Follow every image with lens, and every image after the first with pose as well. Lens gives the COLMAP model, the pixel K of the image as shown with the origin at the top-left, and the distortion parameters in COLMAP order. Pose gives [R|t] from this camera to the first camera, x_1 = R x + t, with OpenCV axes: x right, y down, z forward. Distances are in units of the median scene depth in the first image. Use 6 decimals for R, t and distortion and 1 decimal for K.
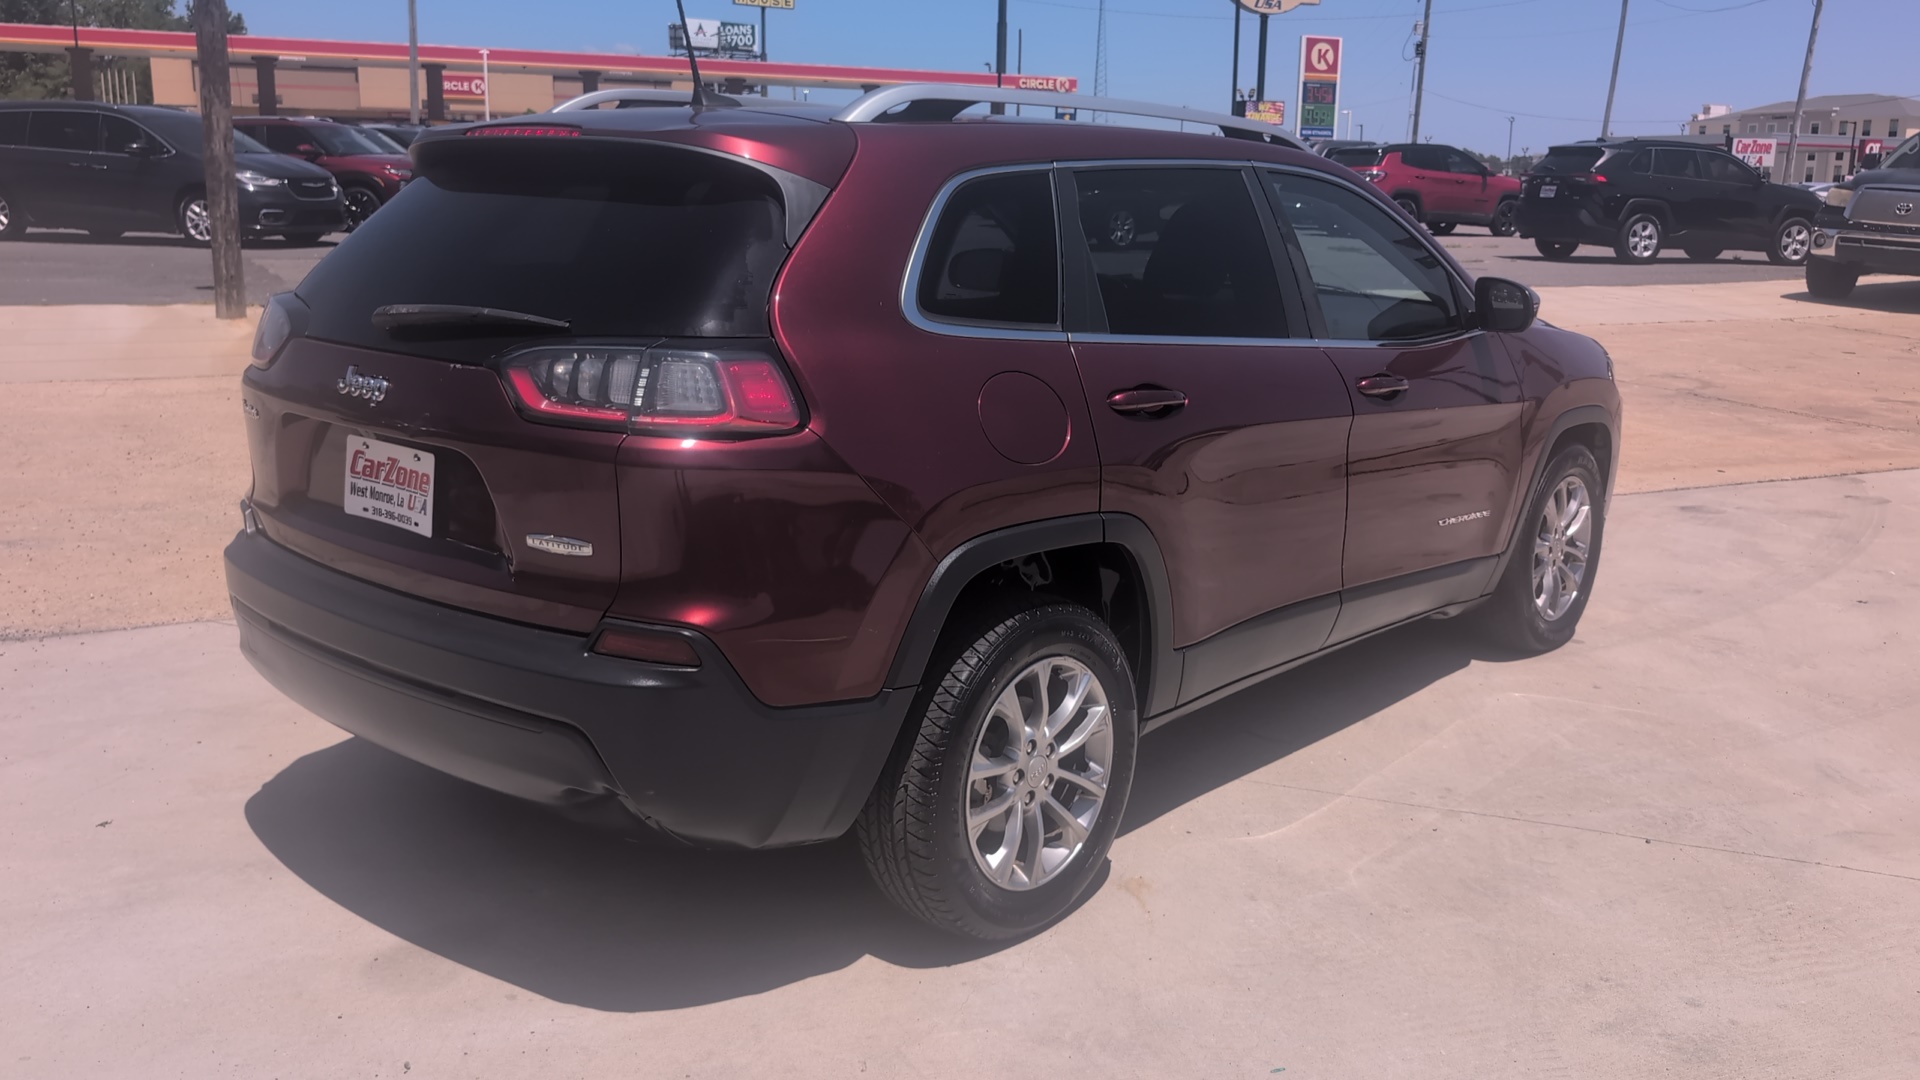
lens RADIAL K [[1617.5, 0, 966.2], [0, 1617.5, 545.1], [0, 0, 1]] dist [0.010095, 0.003035]
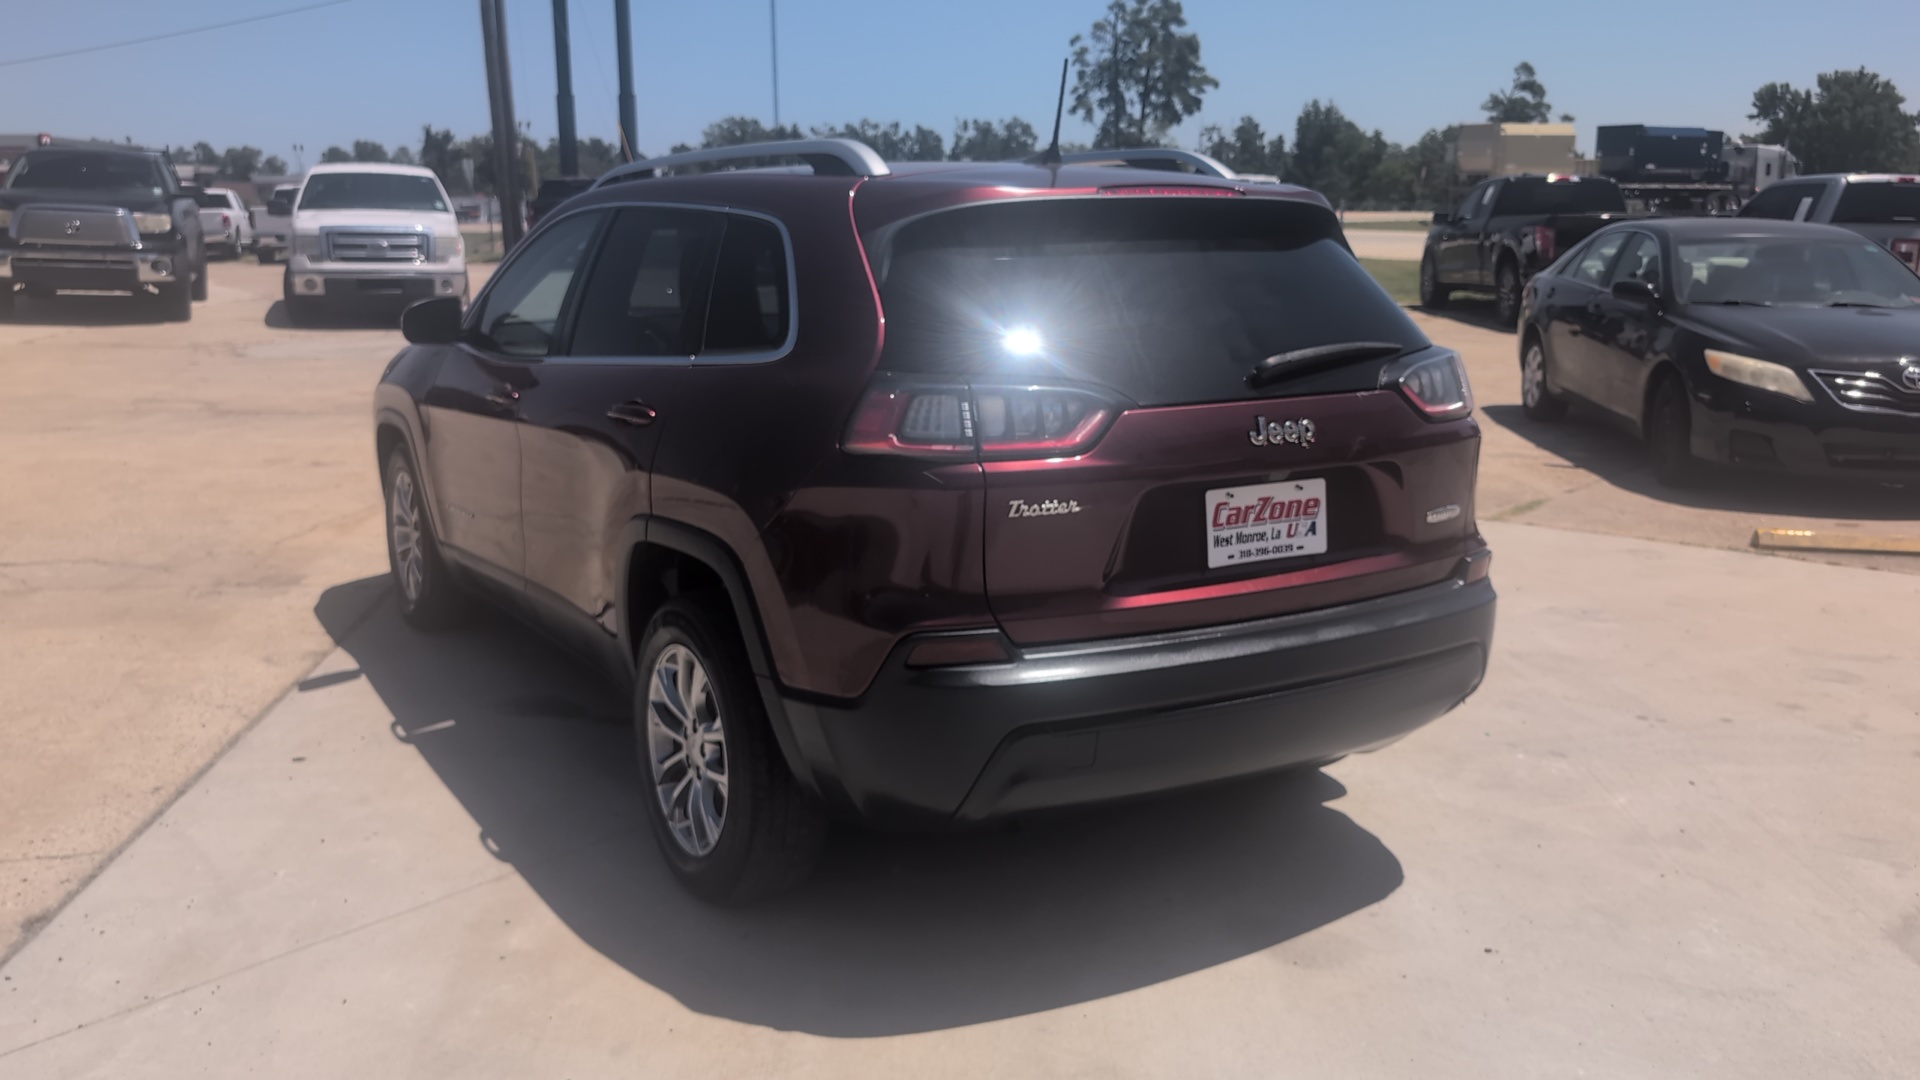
lens RADIAL K [[1613.4, 0, 960.0], [0, 1613.4, 540.0], [0, 0, 1]] dist [0.004892, -0.019472]
pose [[0.329372, -0.212298, 0.920024, -1.385677], [0.220163, 0.964804, 0.143812, -0.220842], [-0.918173, 0.155188, 0.364520, 0.783820]]
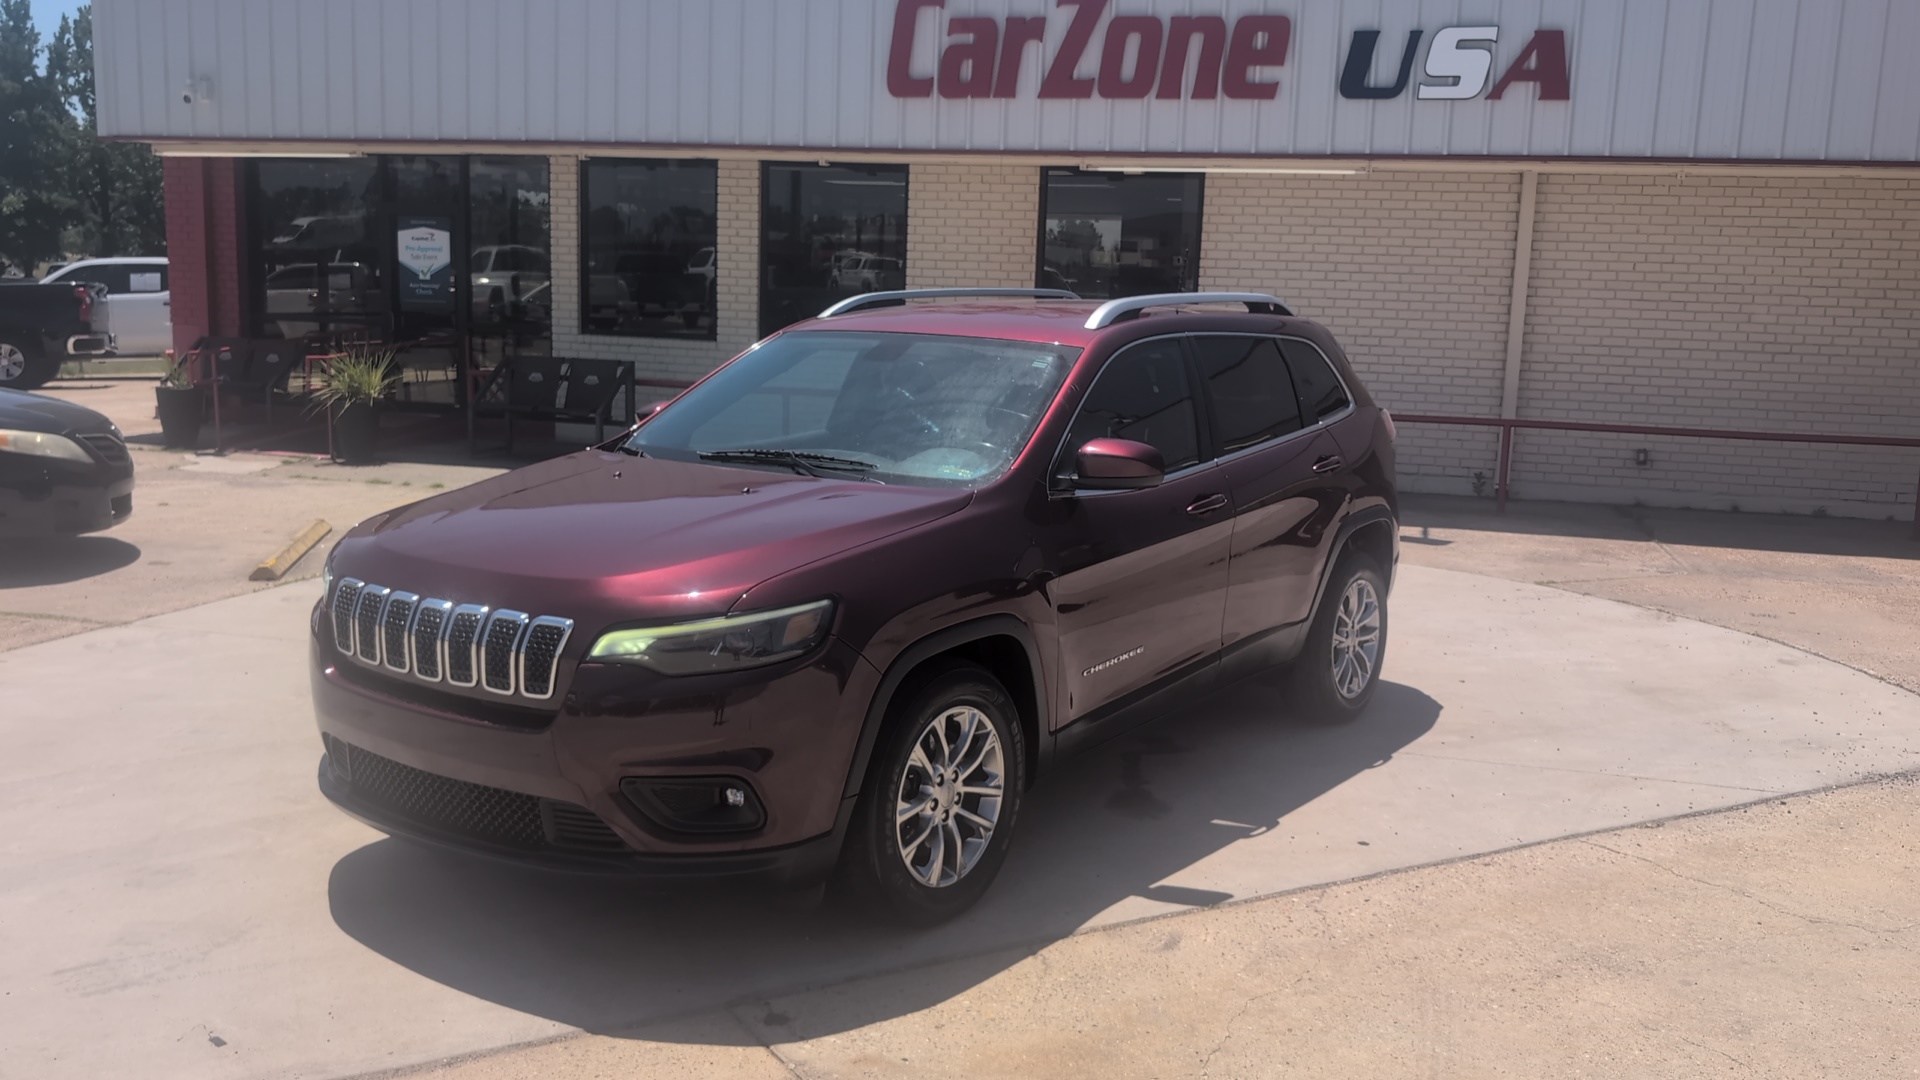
lens RADIAL K [[1601.3, 0, 953.5], [0, 1601.3, 579.1], [0, 0, 1]] dist [-0.008283, -0.002051]
pose [[-0.996094, -0.041616, -0.077881, 0.280273], [-0.068869, 0.918147, 0.390210, -0.794757], [0.055268, 0.394049, -0.917426, 3.263866]]
